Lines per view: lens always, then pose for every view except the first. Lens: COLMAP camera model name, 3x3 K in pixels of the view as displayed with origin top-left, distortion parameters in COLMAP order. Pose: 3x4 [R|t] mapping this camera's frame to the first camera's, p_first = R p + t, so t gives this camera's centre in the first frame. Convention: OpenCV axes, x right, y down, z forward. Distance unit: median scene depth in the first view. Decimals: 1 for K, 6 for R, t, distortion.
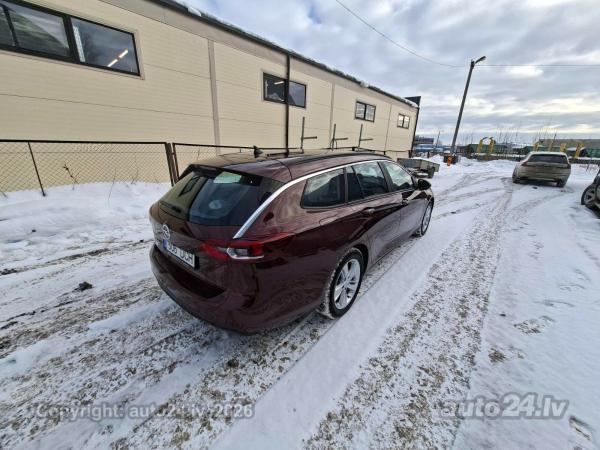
lens RADIAL K [[238.9, 0, 300.0], [0, 238.9, 225.0], [0, 0, 1]] dist [-0.000342, -0.000113]
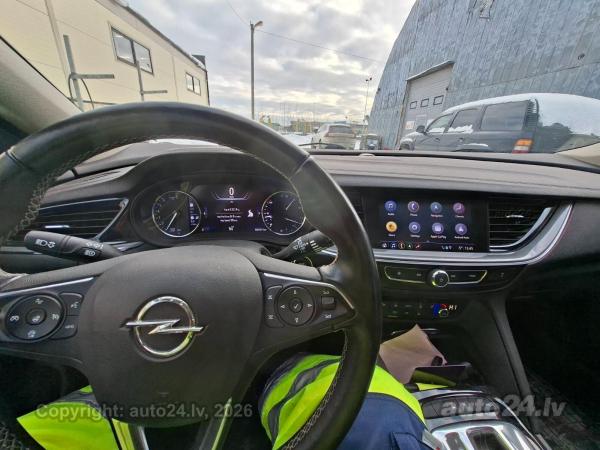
lens RADIAL K [[238.9, 0, 300.0], [0, 238.9, 225.0], [0, 0, 1]] dist [-0.000342, -0.000113]
pose [[0.699081, -0.255950, 0.667665, 0.034033], [0.201027, 0.966431, 0.159995, -0.039643], [-0.686203, 0.022369, 0.727066, 0.200903]]
